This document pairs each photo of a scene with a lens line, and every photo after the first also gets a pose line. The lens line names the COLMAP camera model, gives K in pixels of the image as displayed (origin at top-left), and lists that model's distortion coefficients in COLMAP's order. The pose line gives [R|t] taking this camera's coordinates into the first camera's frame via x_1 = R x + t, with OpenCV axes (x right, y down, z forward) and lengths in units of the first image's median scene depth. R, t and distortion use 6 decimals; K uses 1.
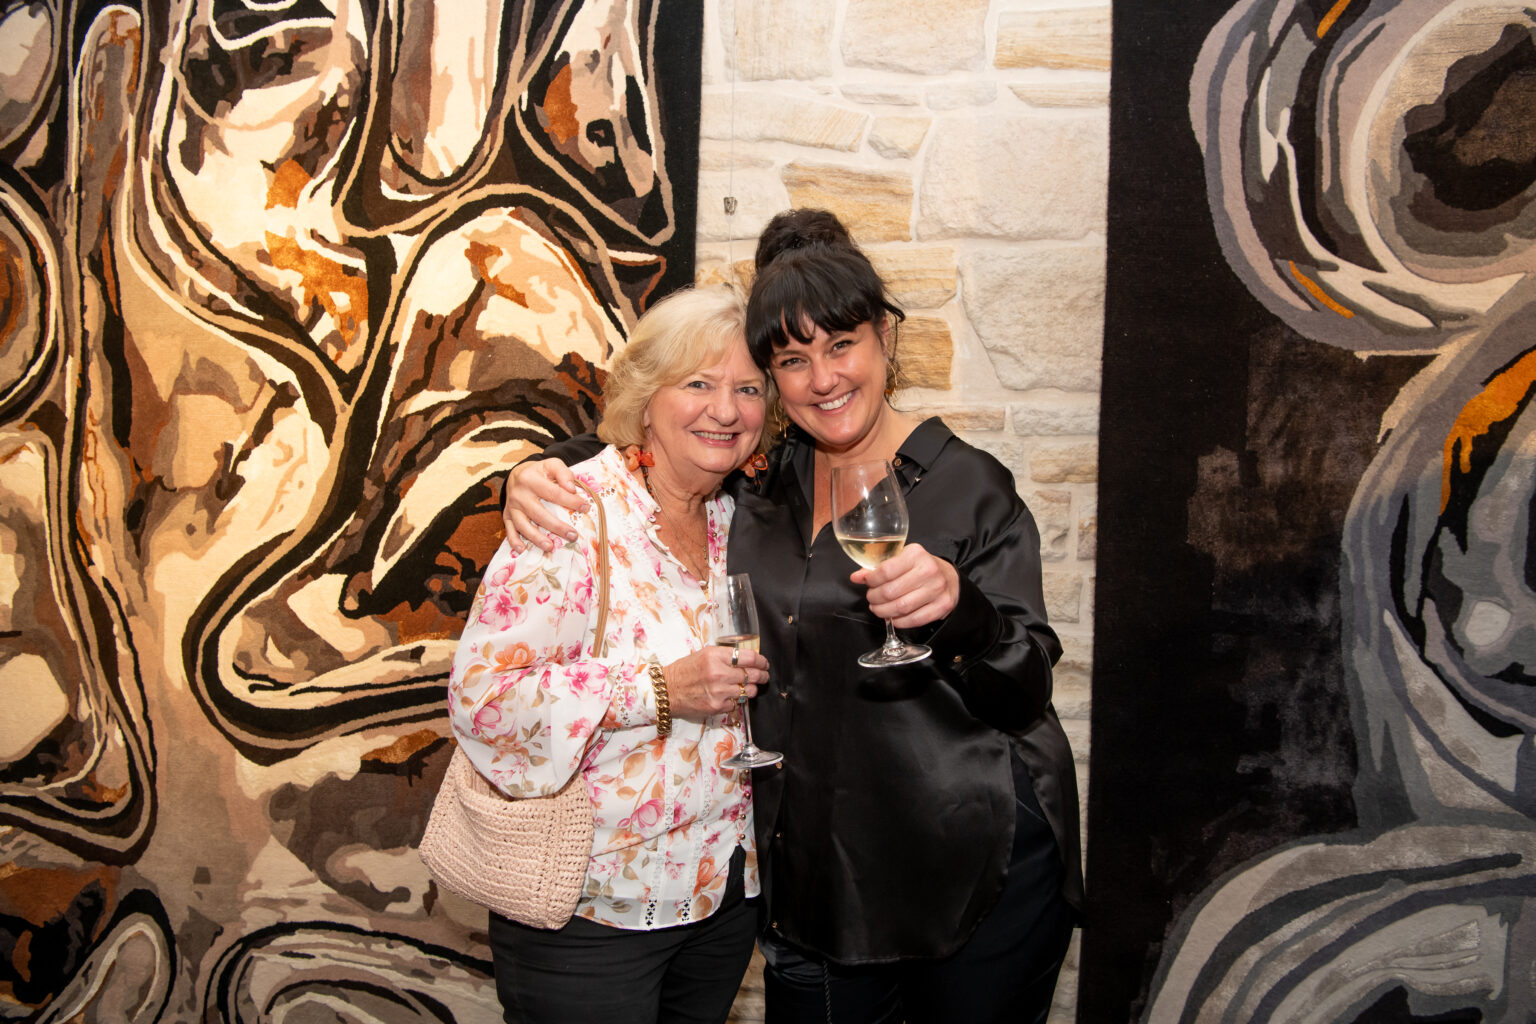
lens RADIAL K [[1160.3, 0, 769.2], [0, 1160.3, 508.5], [0, 0, 1]] dist [-0.072184, 0.034591]
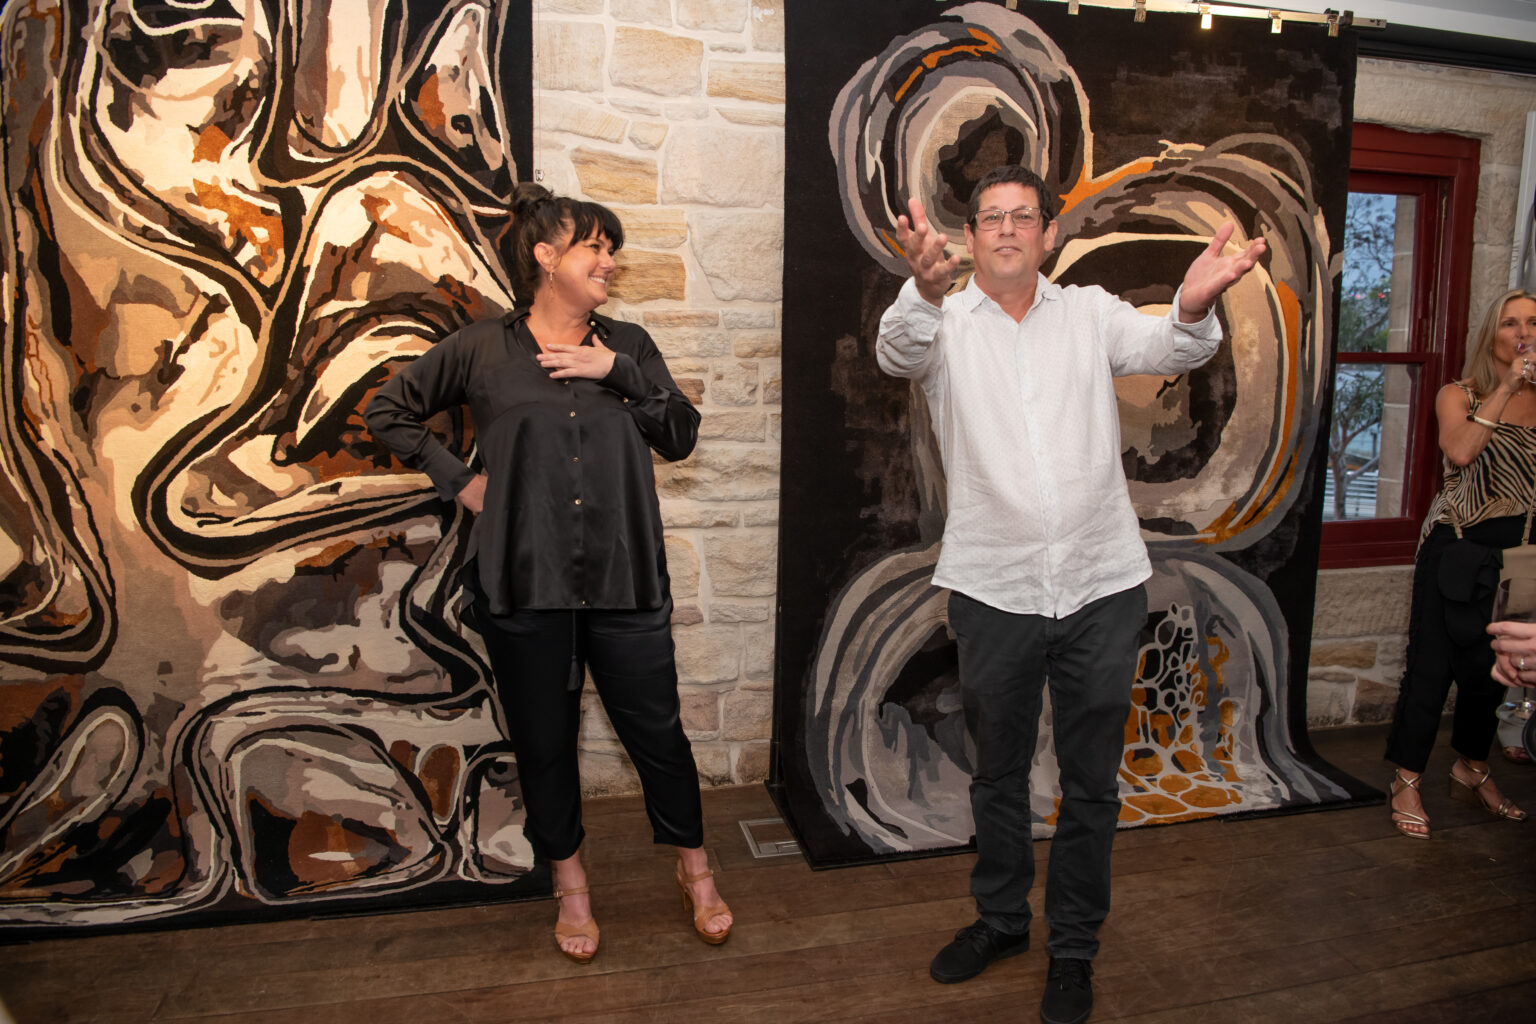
lens RADIAL K [[1053.6, 0, 772.7], [0, 1053.6, 502.1], [0, 0, 1]] dist [-0.078060, 0.018096]
pose [[0.911193, -0.071731, 0.405687, -0.340957], [0.029680, 0.993596, 0.109020, 0.020300], [-0.410909, -0.087297, 0.907487, -0.389990]]
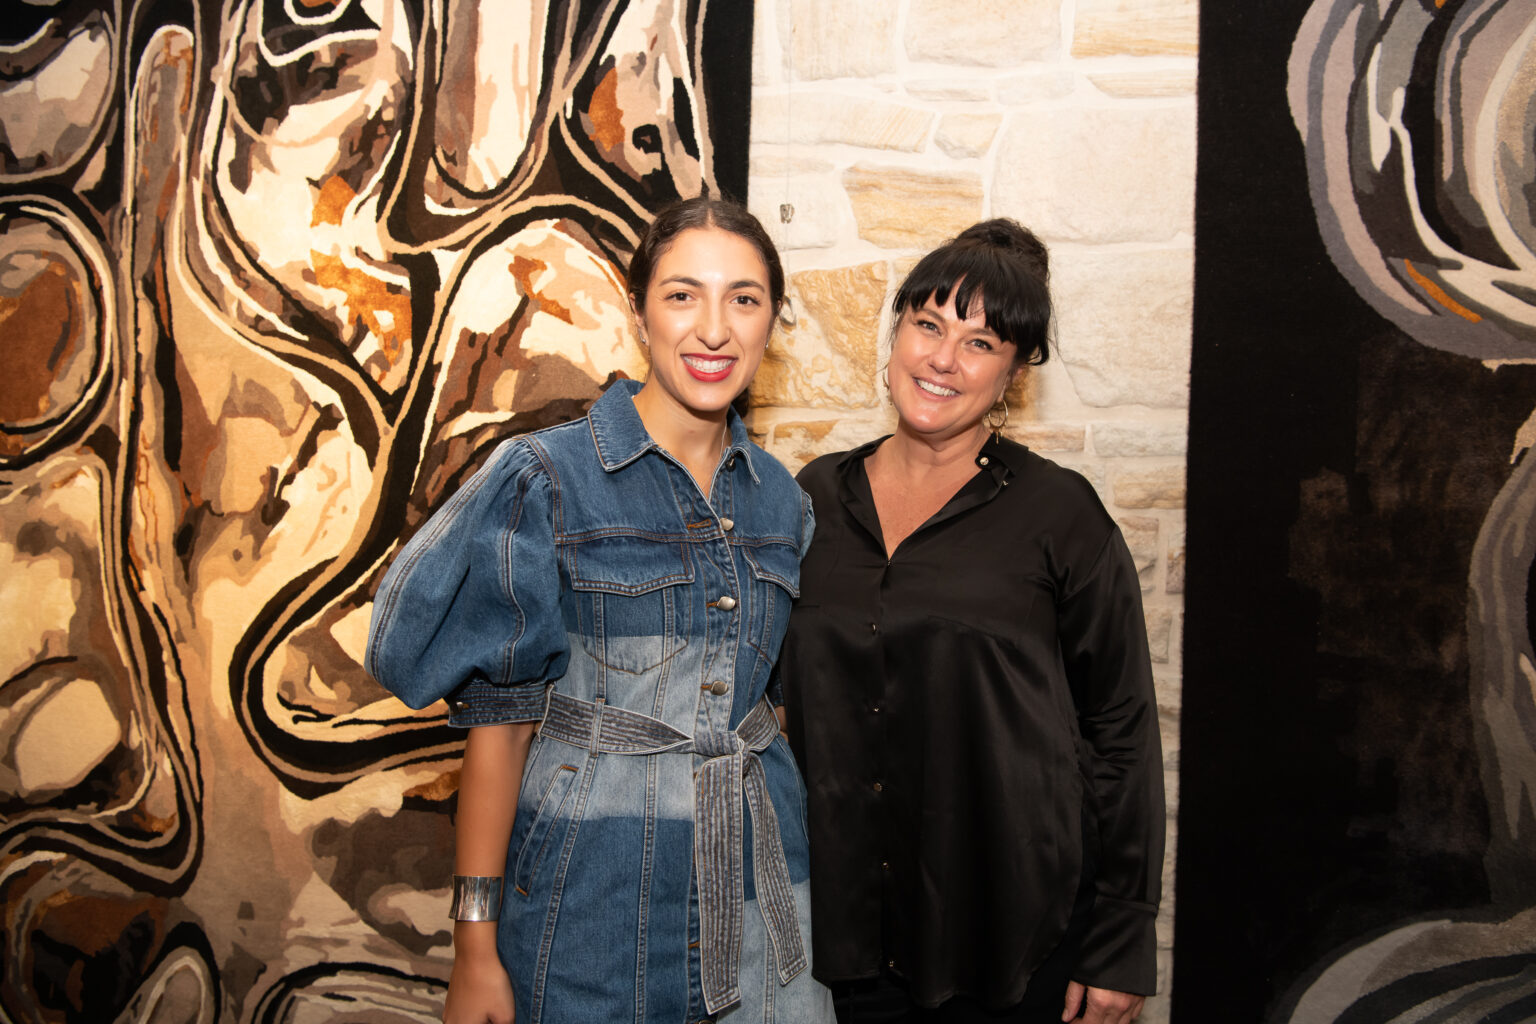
lens RADIAL K [[1160.3, 0, 770.6], [0, 1160.3, 506.6], [0, 0, 1]] dist [-0.072184, 0.034591]
pose [[0.995728, 0.000327, -0.092334, 0.040325], [-0.002054, 0.999825, -0.018610, -0.006239], [0.092312, 0.018720, 0.995554, 0.069119]]
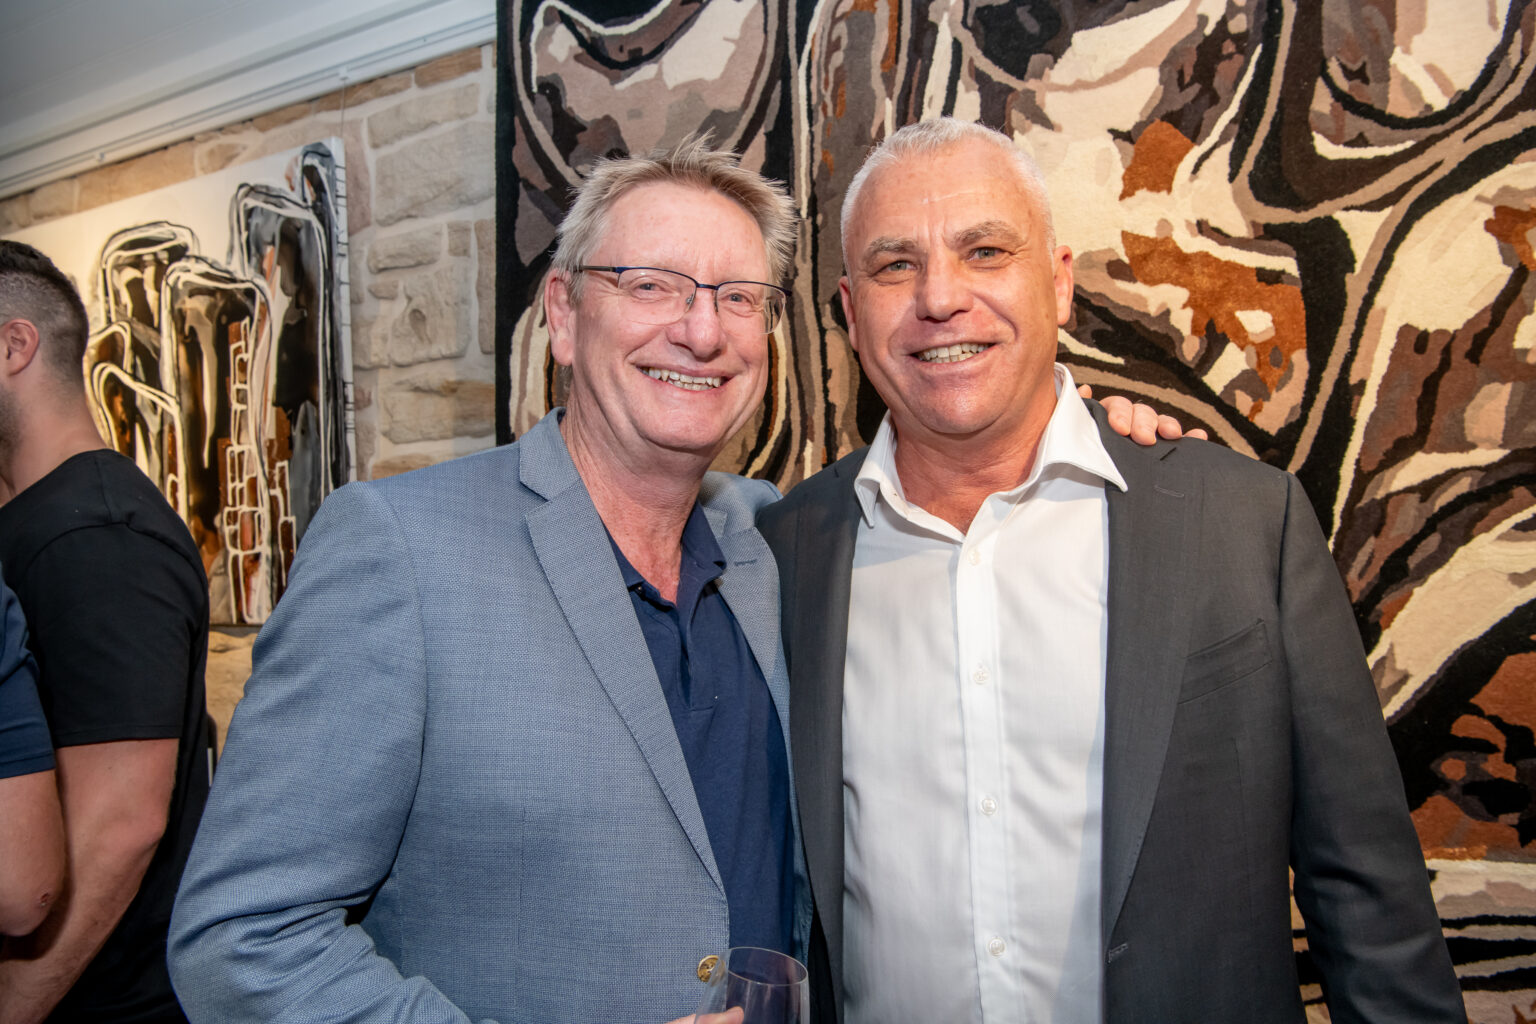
lens RADIAL K [[1160.3, 0, 772.0], [0, 1160.3, 508.6], [0, 0, 1]] dist [-0.072184, 0.034591]
pose [[0.952035, -0.056761, -0.300679, -0.448620], [0.033596, 0.996093, -0.081667, -0.034406], [0.304140, 0.067648, 0.950222, 0.315445]]
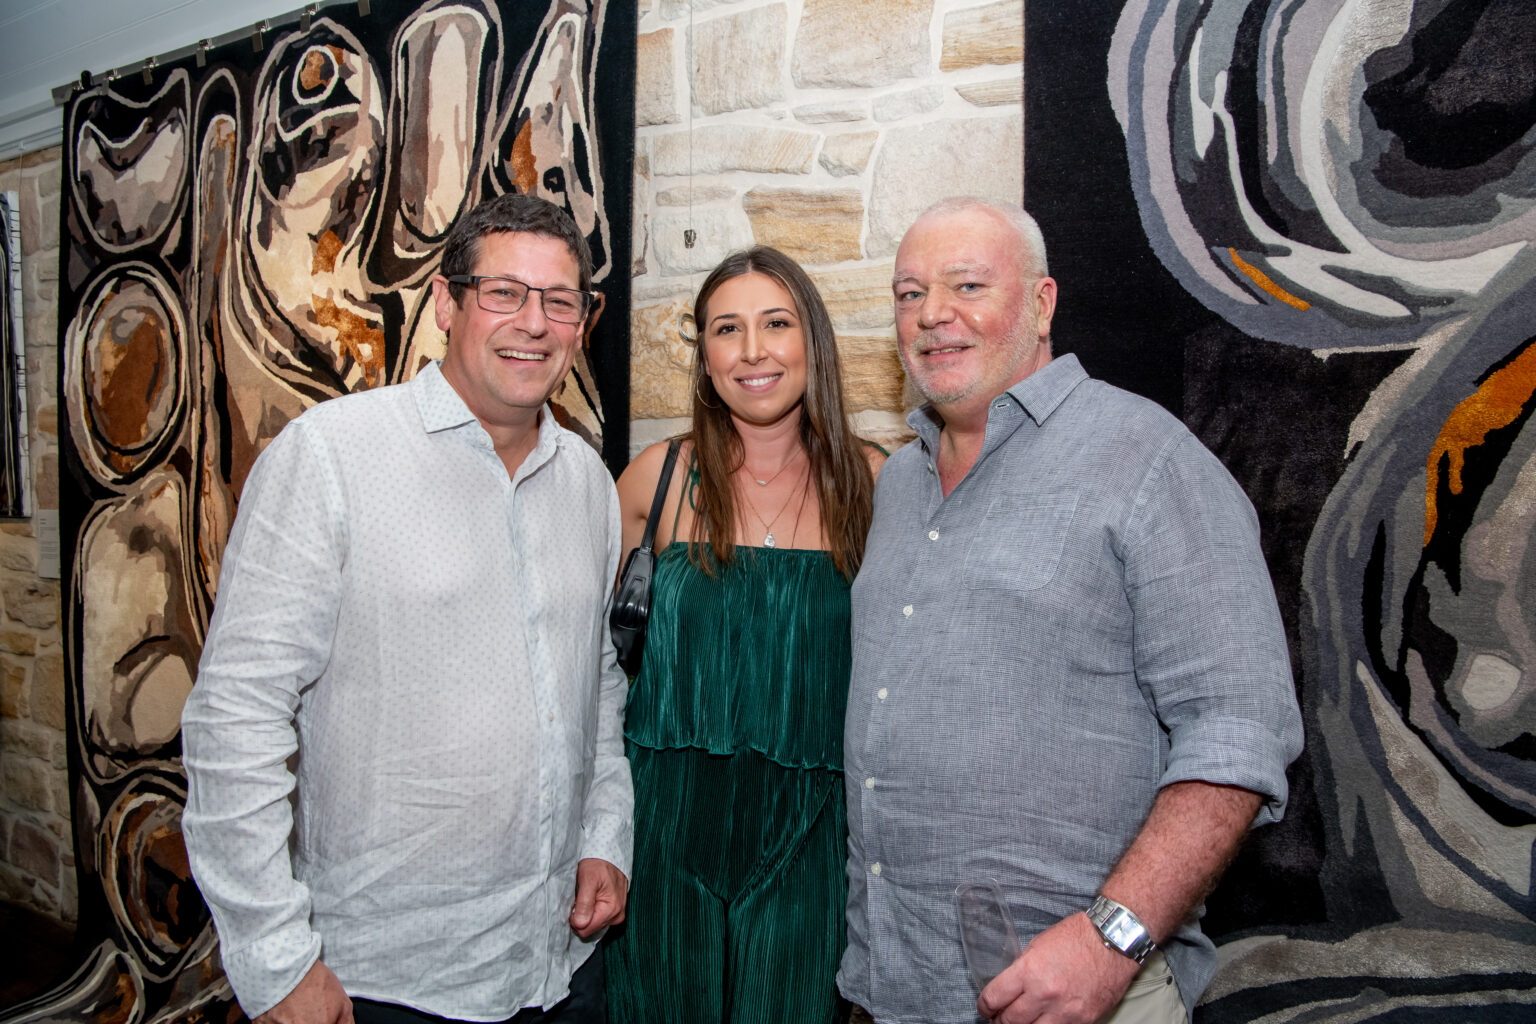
lens RADIAL K [[1053.6, 0, 769.9], [0, 1053.6, 507.9], [0, 0, 1]] dist [-0.078060, 0.018096]
pose [[0.957149, -0.007734, -0.289493, 0.302808], [0.002760, 0.999842, -0.017584, -0.008604], [0.289583, 0.016032, 0.957019, 0.142281]]
